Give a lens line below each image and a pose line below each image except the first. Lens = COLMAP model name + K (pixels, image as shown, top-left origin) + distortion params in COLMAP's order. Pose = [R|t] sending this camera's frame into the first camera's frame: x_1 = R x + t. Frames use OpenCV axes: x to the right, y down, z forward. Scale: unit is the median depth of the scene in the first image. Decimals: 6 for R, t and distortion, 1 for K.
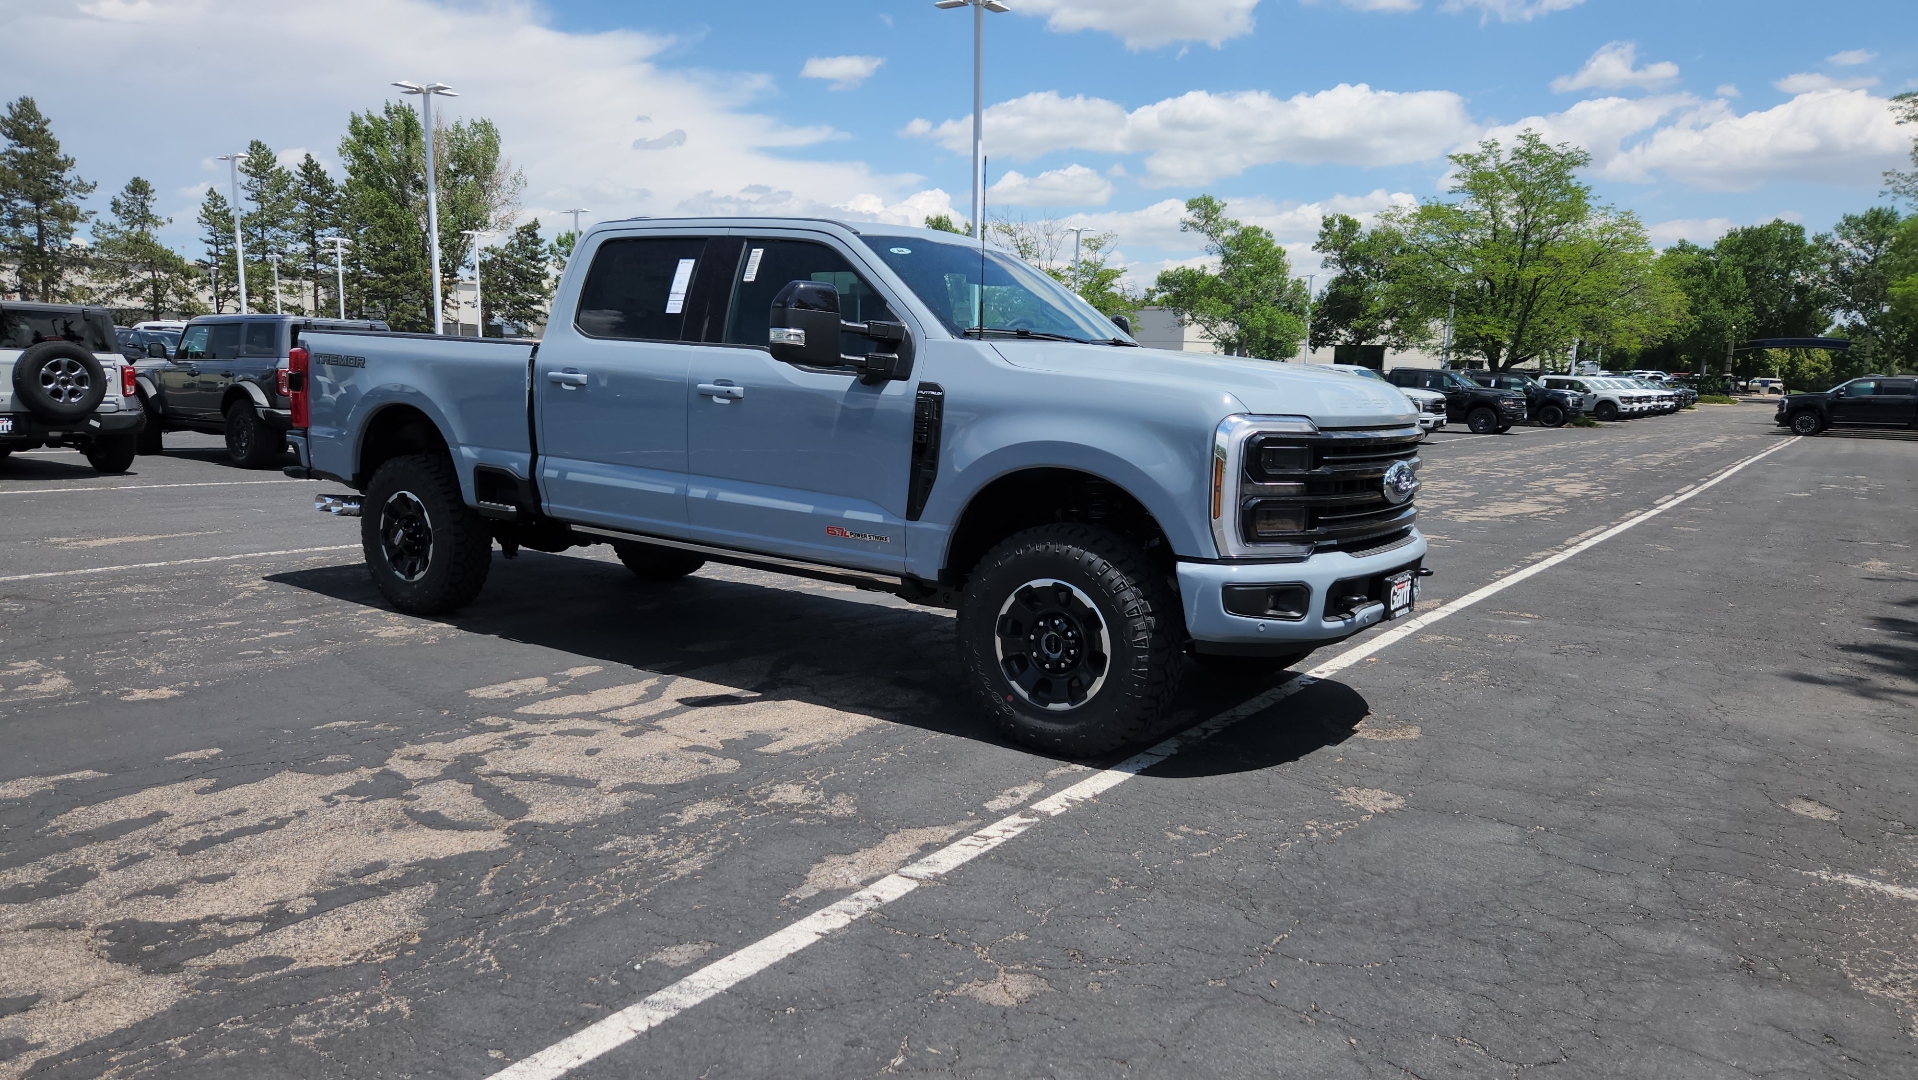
lens RADIAL K [[1281.2, 0, 941.8], [0, 1281.2, 539.2], [0, 0, 1]] dist [0.069353, -0.057615]
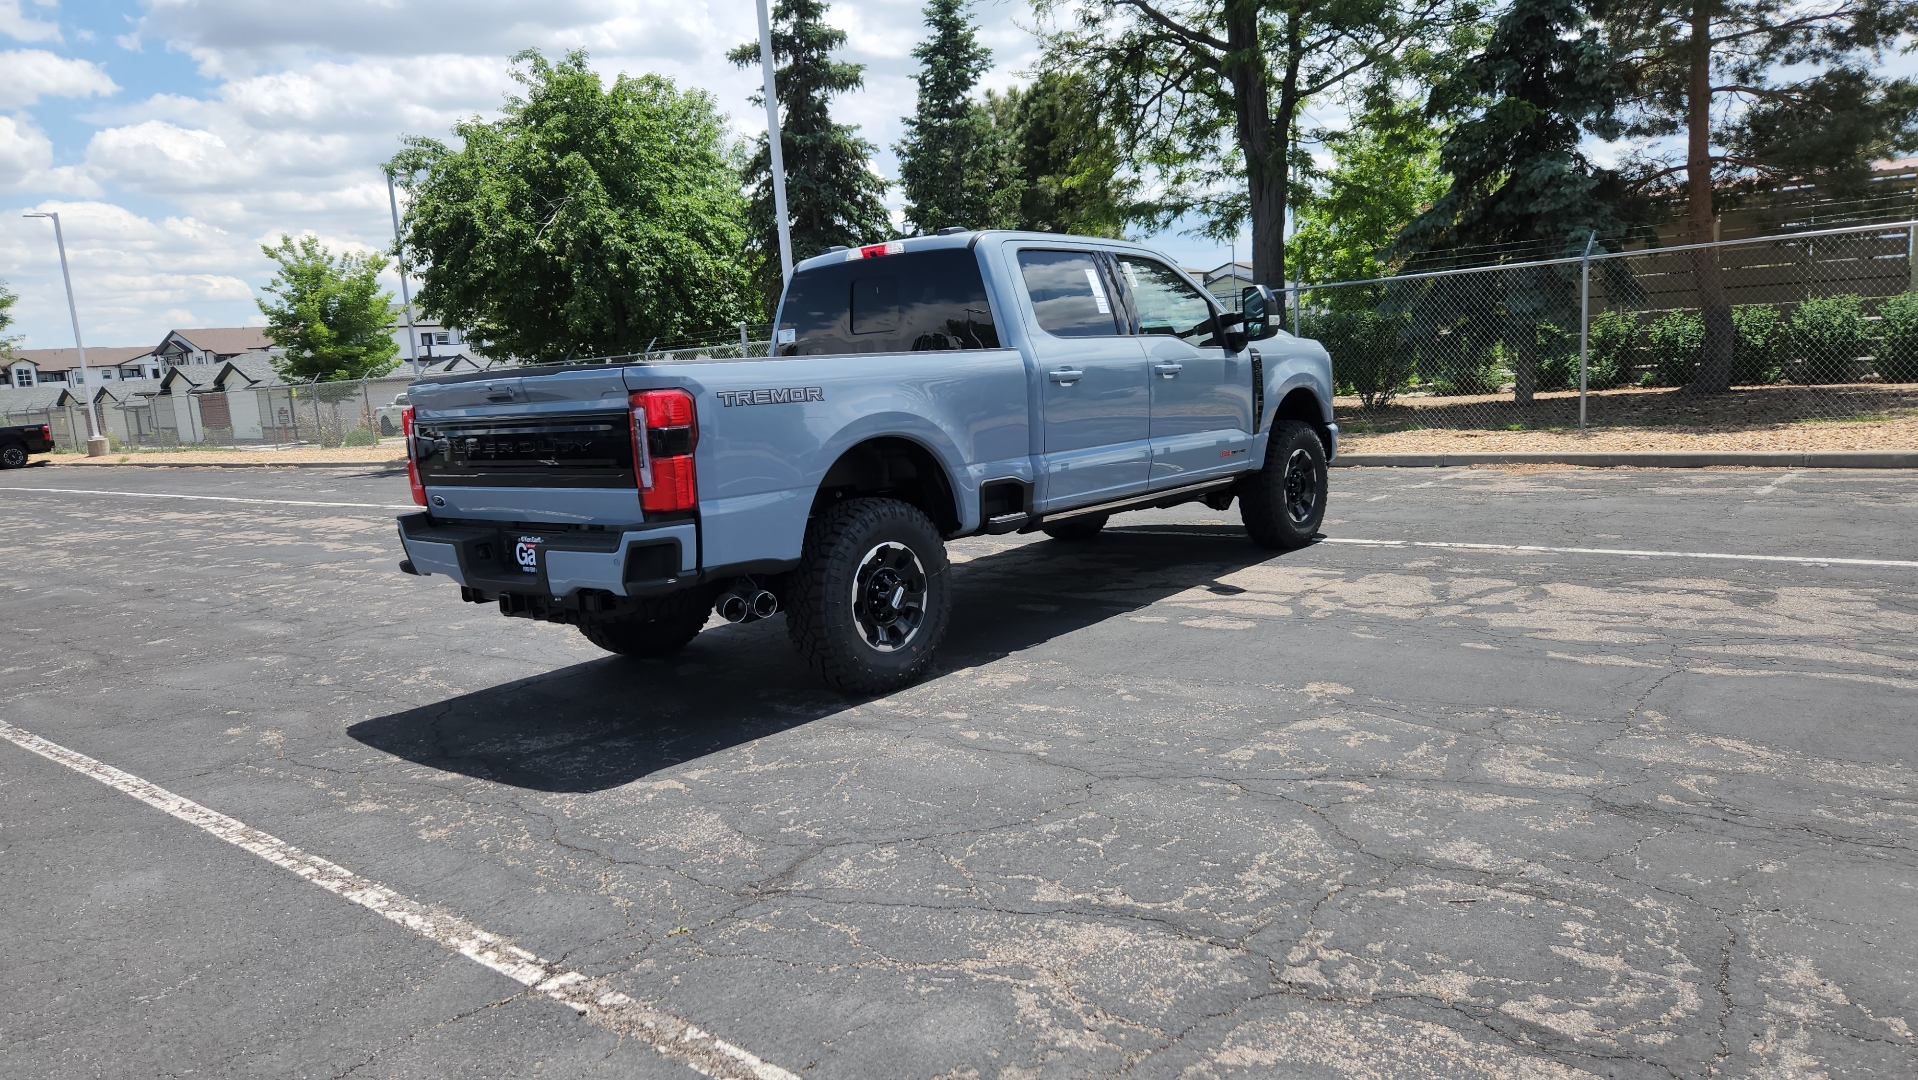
lens RADIAL K [[1282.8, 0, 914.6], [0, 1282.8, 542.3], [0, 0, 1]] dist [0.069154, -0.056428]
pose [[0.115867, -0.177962, 0.977192, -1.608824], [0.206996, 0.966544, 0.151479, -0.208483], [-0.971456, 0.184723, 0.148828, 1.148250]]
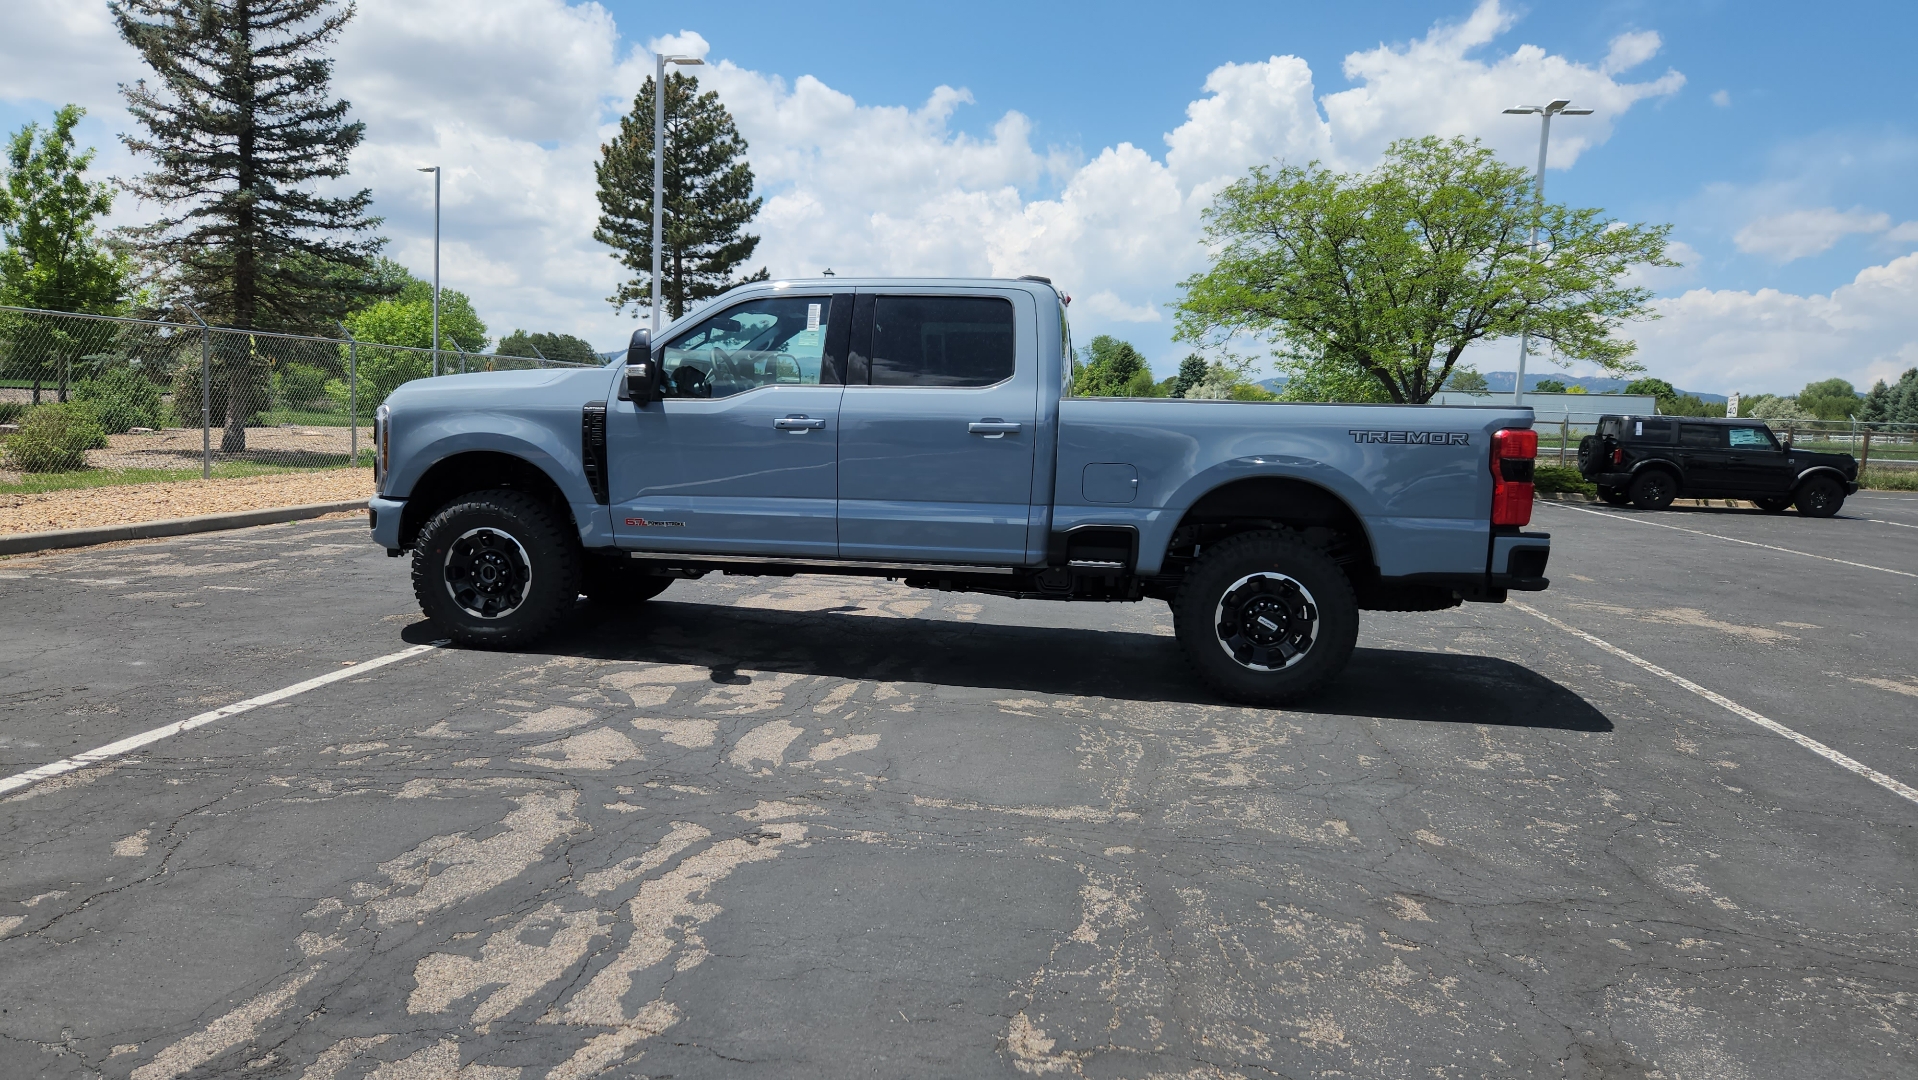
lens RADIAL K [[1294.8, 0, 934.4], [0, 1294.8, 536.0], [0, 0, 1]] dist [0.077464, -0.068670]
pose [[-0.888452, -0.023693, -0.458357, 0.496410], [-0.126686, 0.972529, 0.195290, -0.311912], [0.441139, 0.231573, -0.867047, 2.541707]]
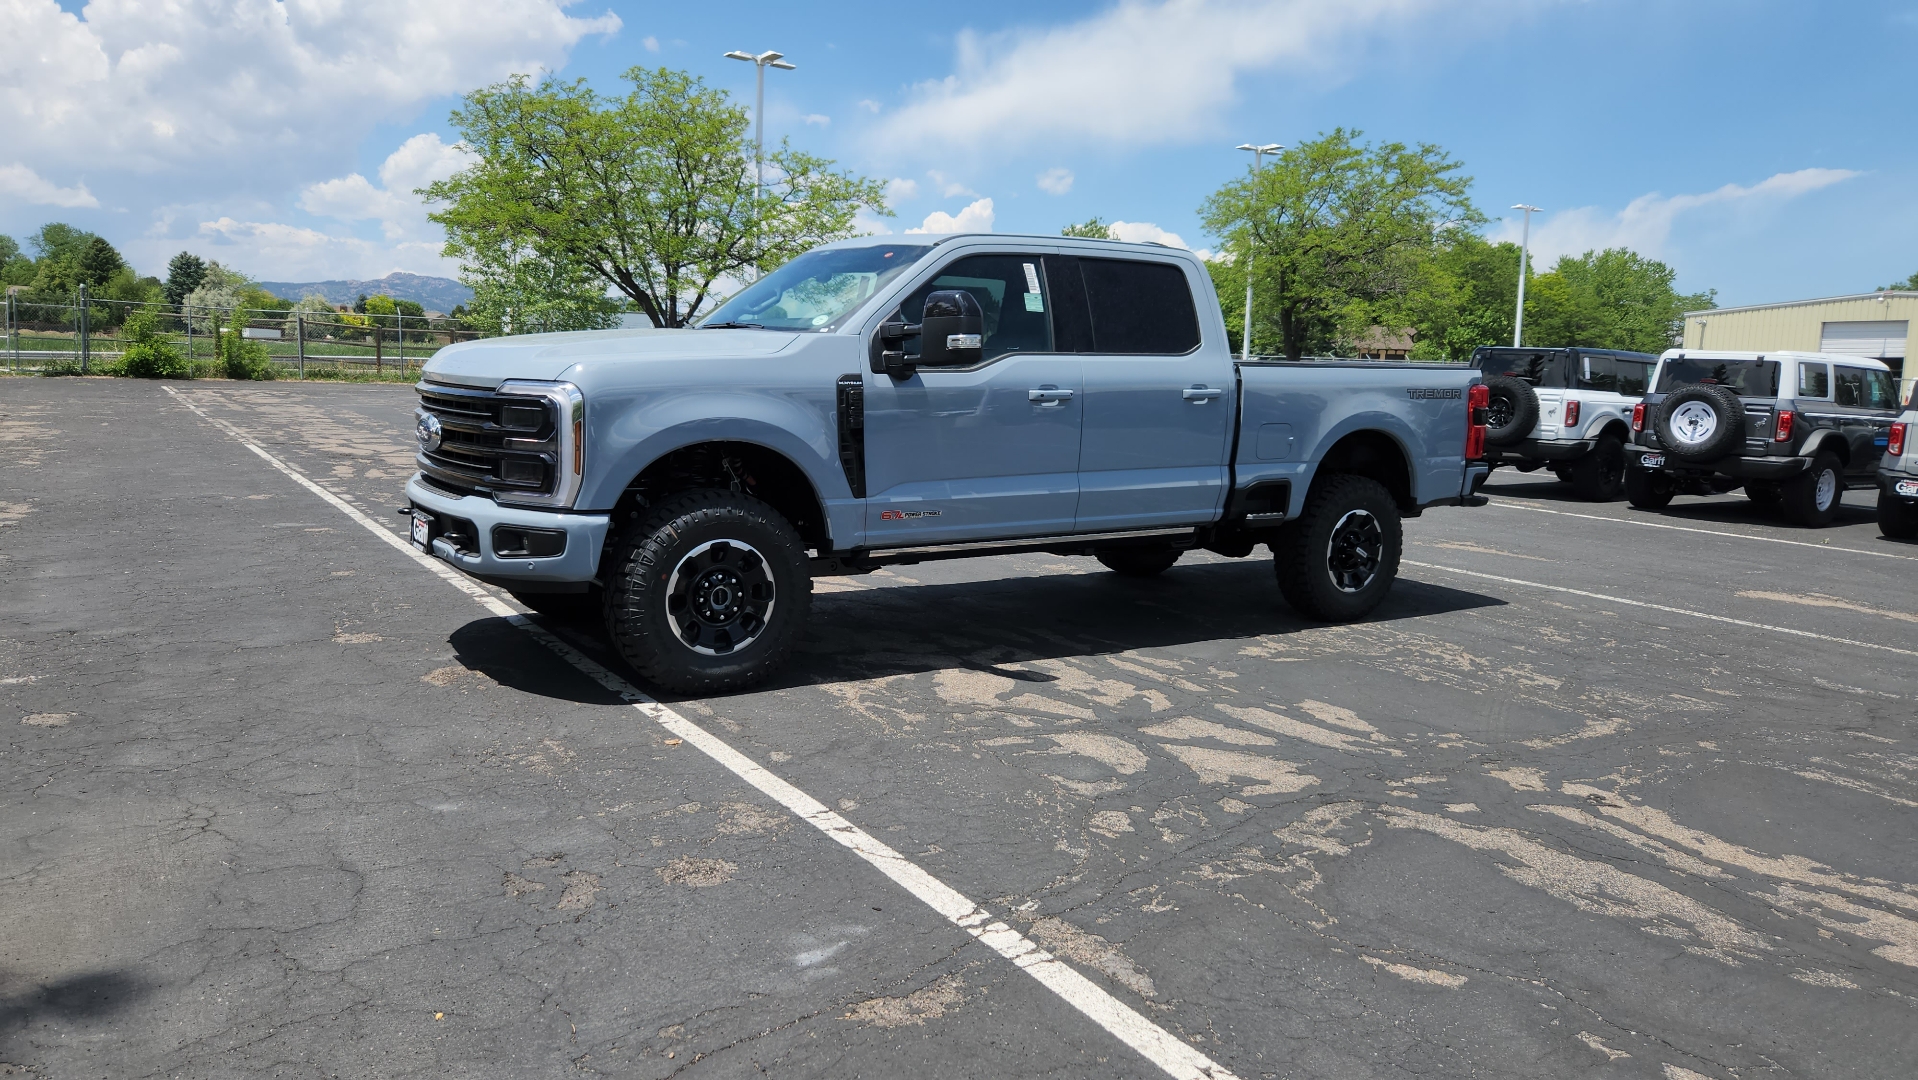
lens RADIAL K [[1285.2, 0, 935.4], [0, 1285.2, 532.8], [0, 0, 1]] dist [0.068528, -0.058103]
pose [[-0.359397, 0.077221, -0.929984, 1.175161], [-0.170881, 0.974274, 0.146937, -0.187596], [0.917406, 0.211725, -0.336956, 1.690699]]
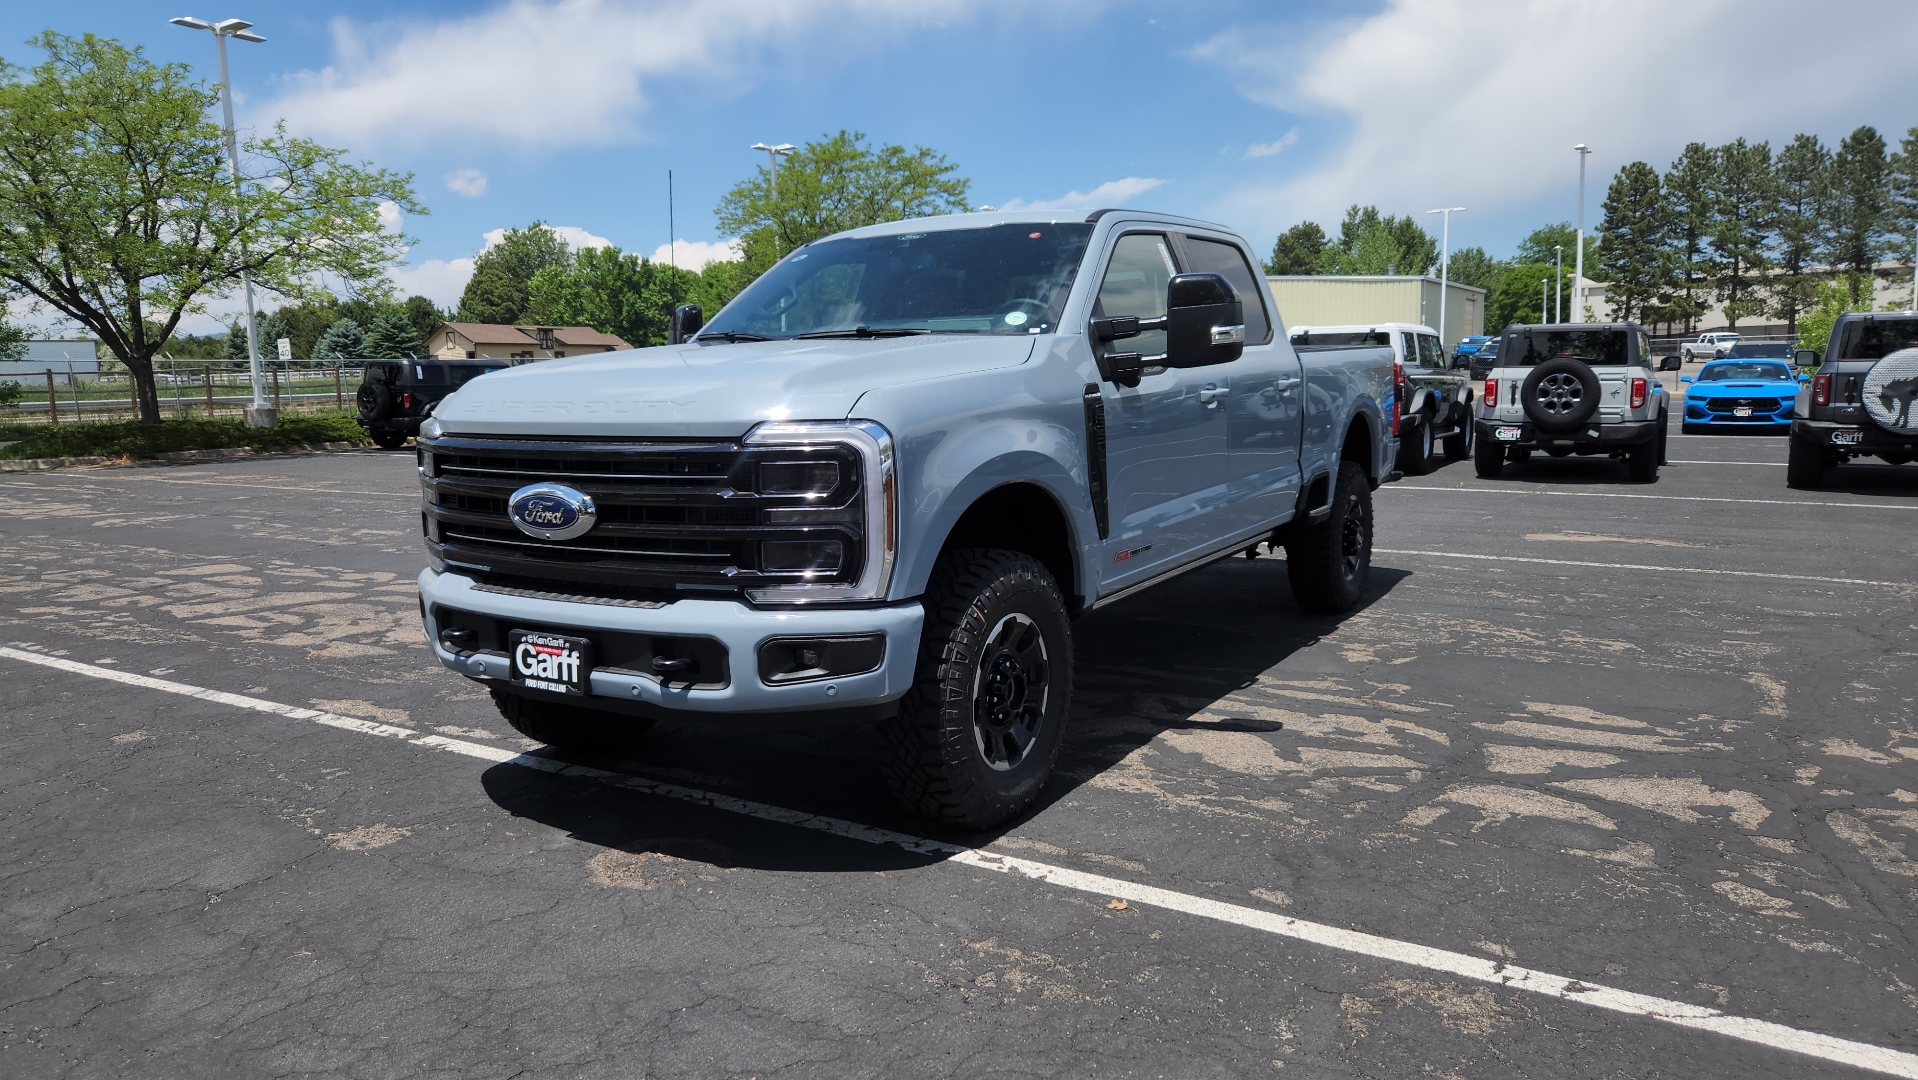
lens RADIAL K [[1280.3, 0, 930.0], [0, 1280.3, 536.8], [0, 0, 1]] dist [0.071065, -0.060112]
pose [[0.045849, 0.095941, -0.994330, 1.036621], [-0.108391, 0.989978, 0.090524, -0.113388], [0.993050, 0.103626, 0.055789, 1.102603]]
